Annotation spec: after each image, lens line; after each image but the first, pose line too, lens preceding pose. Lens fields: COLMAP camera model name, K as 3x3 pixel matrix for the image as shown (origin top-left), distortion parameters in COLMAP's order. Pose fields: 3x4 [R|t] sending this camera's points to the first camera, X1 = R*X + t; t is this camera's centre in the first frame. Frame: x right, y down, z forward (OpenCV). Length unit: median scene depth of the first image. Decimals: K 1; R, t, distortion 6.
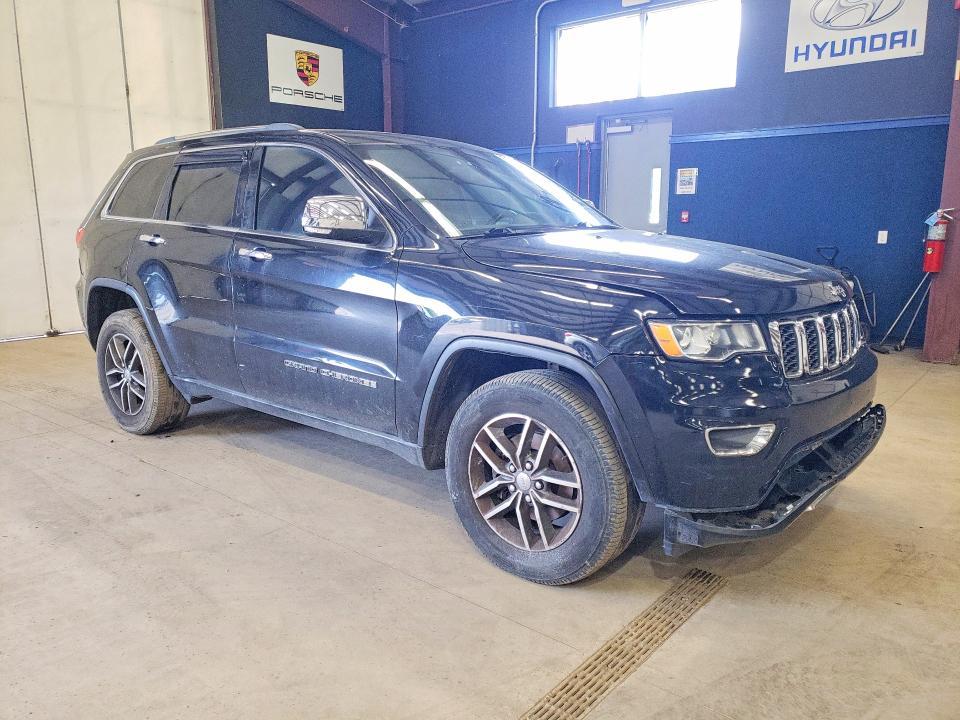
lens RADIAL K [[741.0, 0, 476.2], [0, 741.0, 360.7], [0, 0, 1]] dist [0.014946, 0.008066]
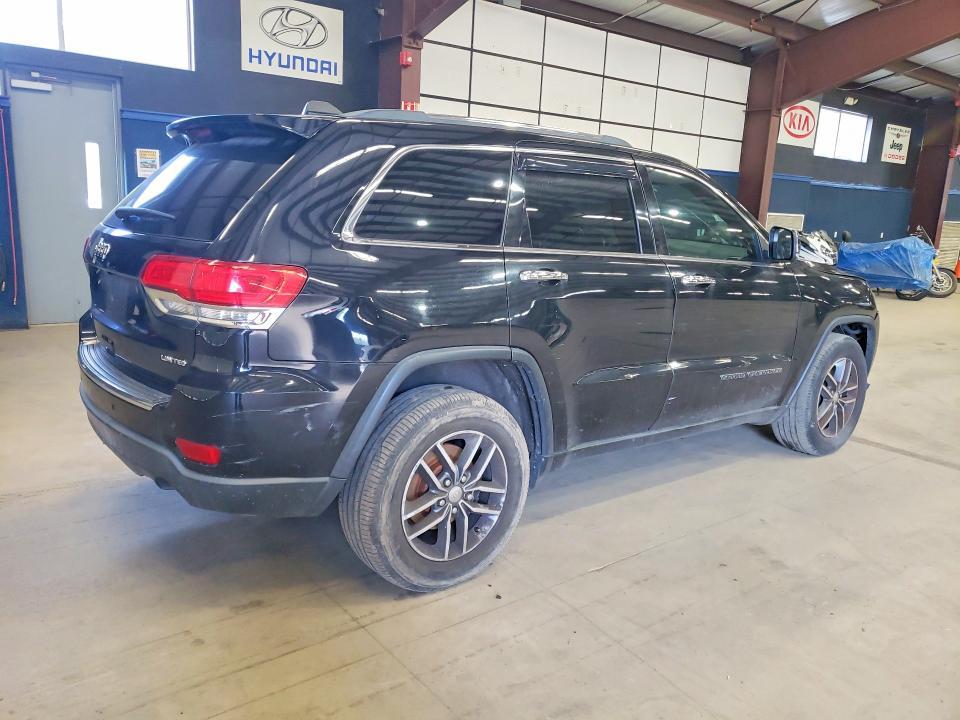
lens RADIAL K [[763.5, 0, 462.9], [0, 763.5, 338.8], [0, 0, 1]] dist [0.040742, 0.005192]
pose [[0.207455, -0.163071, 0.964557, -0.687965], [0.147529, 0.979946, 0.133942, -0.125344], [-0.967056, 0.114513, 0.227352, 0.540715]]
